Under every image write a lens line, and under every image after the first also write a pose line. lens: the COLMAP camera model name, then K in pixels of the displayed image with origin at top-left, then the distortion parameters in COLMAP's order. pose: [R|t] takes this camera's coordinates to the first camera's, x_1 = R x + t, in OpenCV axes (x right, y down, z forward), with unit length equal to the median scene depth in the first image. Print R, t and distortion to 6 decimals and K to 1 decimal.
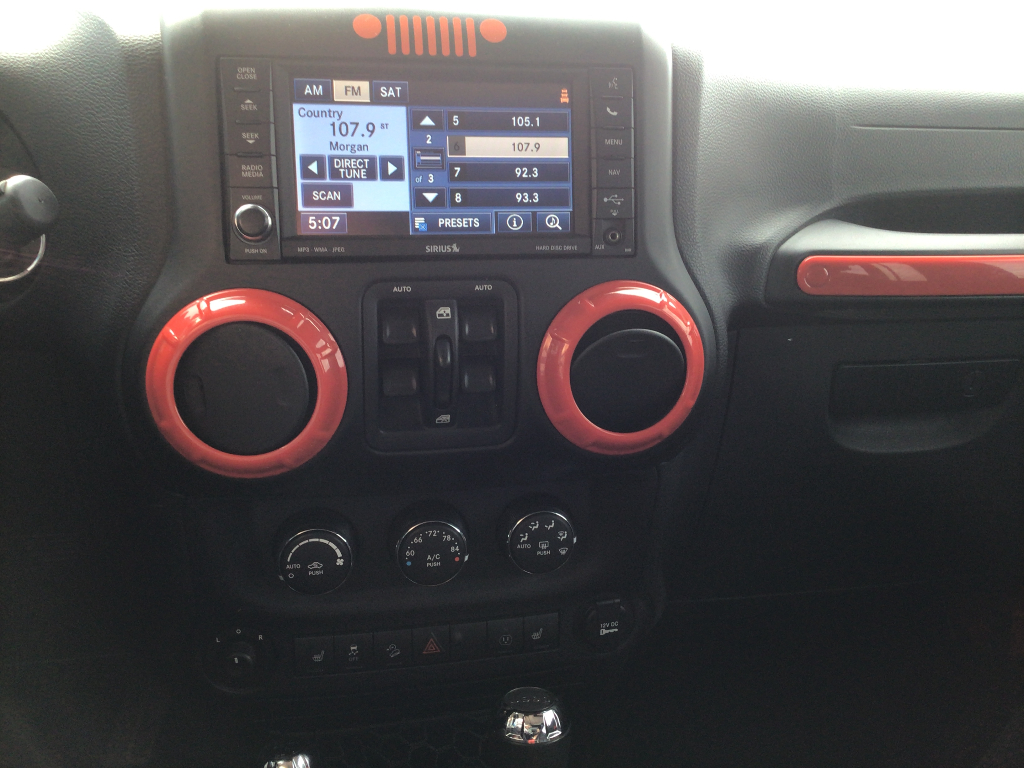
lens RADIAL K [[916.5, 0, 512.0], [0, 916.5, 384.0], [0, 0, 1]] dist [0.164662, -0.310062]
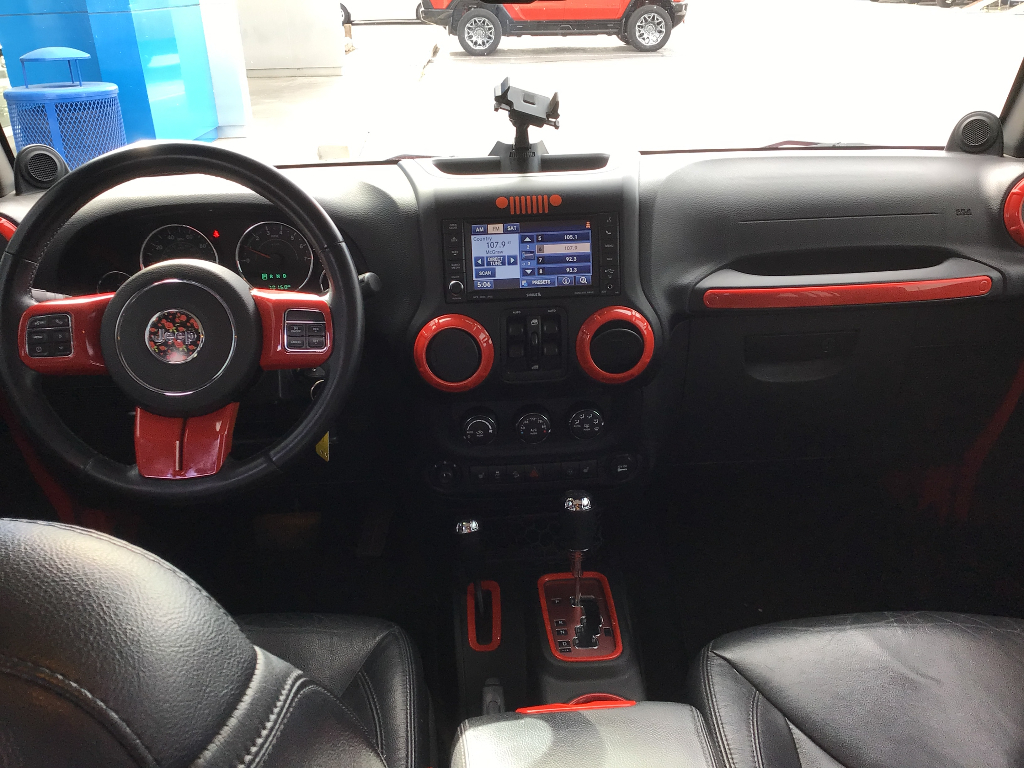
lens RADIAL K [[916.5, 0, 512.0], [0, 916.5, 384.0], [0, 0, 1]] dist [0.164662, -0.310062]
pose [[0.988738, 0.009243, -0.149371, 0.214189], [0.004041, 0.996078, 0.088382, -0.124943], [0.149602, -0.087990, 0.984823, -1.283907]]
